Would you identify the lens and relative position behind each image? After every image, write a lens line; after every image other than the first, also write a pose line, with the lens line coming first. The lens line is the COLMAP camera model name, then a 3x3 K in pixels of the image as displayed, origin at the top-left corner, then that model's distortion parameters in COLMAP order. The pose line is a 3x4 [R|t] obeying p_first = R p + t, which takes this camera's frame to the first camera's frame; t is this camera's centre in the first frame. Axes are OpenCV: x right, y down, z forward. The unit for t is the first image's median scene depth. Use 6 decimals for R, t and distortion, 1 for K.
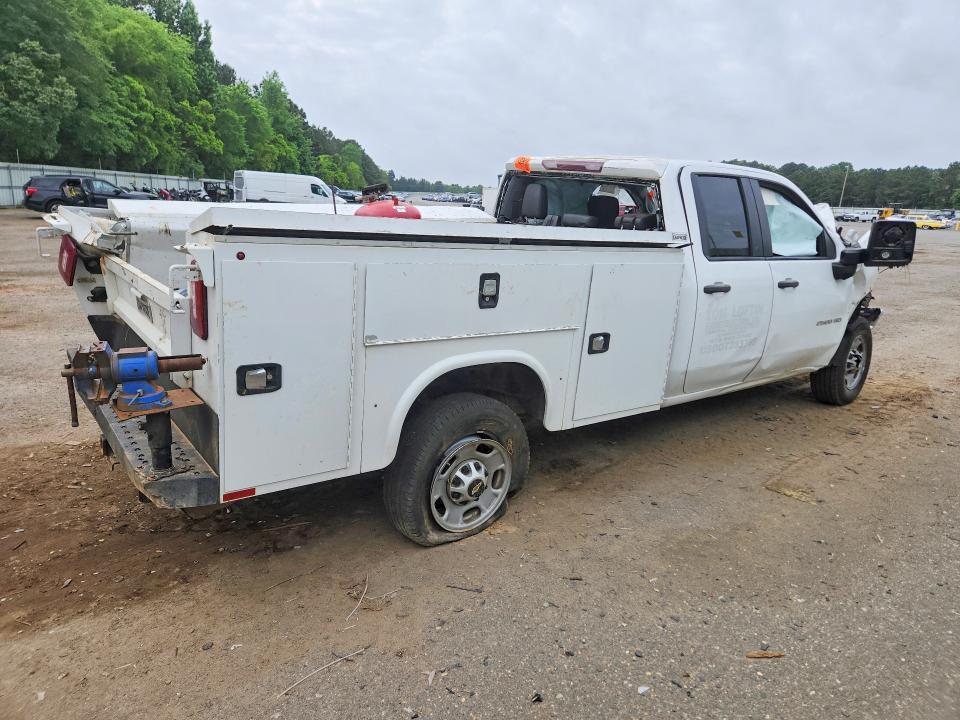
lens RADIAL K [[636.7, 0, 480.0], [0, 636.7, 360.0], [0, 0, 1]] dist [0.092962, -0.081276]
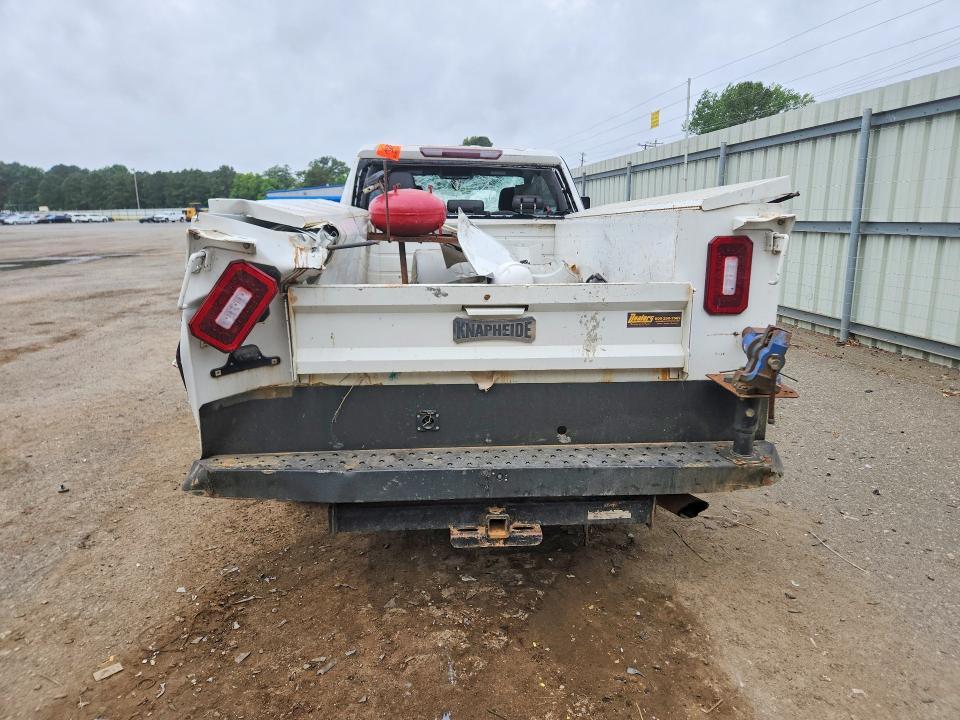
lens RADIAL K [[647.5, 0, 483.9], [0, 647.5, 355.5], [0, 0, 1]] dist [0.080680, -0.067166]
pose [[0.542127, -0.237103, 0.806151, -0.766545], [0.248630, 0.961670, 0.115643, -0.094750], [-0.802671, 0.137741, 0.580299, 0.383383]]
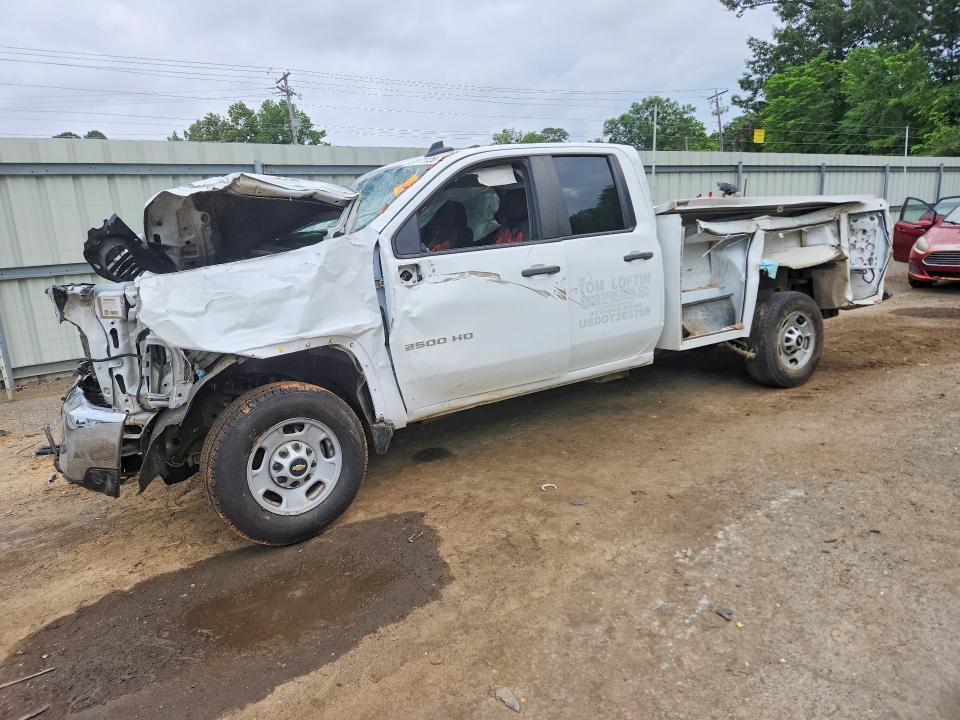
lens RADIAL K [[636.7, 0, 480.0], [0, 636.7, 360.0], [0, 0, 1]] dist [0.092962, -0.081276]
pose [[-0.996428, -0.014440, 0.083198, 0.202298], [0.024557, 0.893129, 0.449129, -0.500727], [-0.080792, 0.449568, -0.889585, 2.158089]]
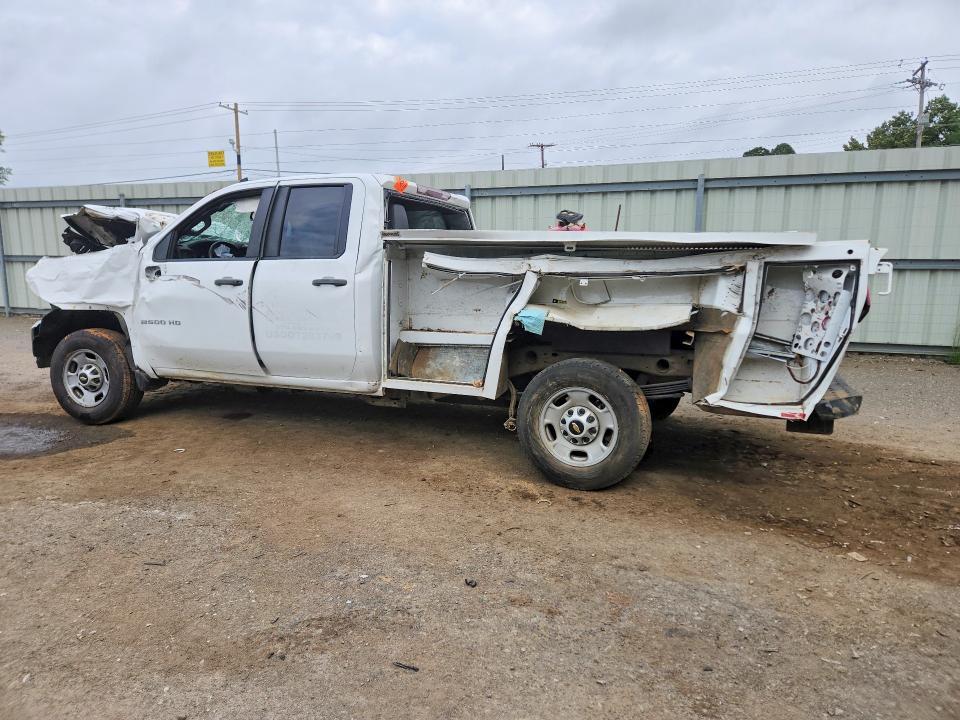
lens RADIAL K [[647.5, 0, 483.9], [0, 647.5, 355.5], [0, 0, 1]] dist [0.080680, -0.067166]
pose [[-0.501406, -0.190442, 0.843993, -0.927827], [0.187564, 0.928353, 0.320906, -0.376348], [-0.844637, 0.319207, -0.429762, 1.489390]]
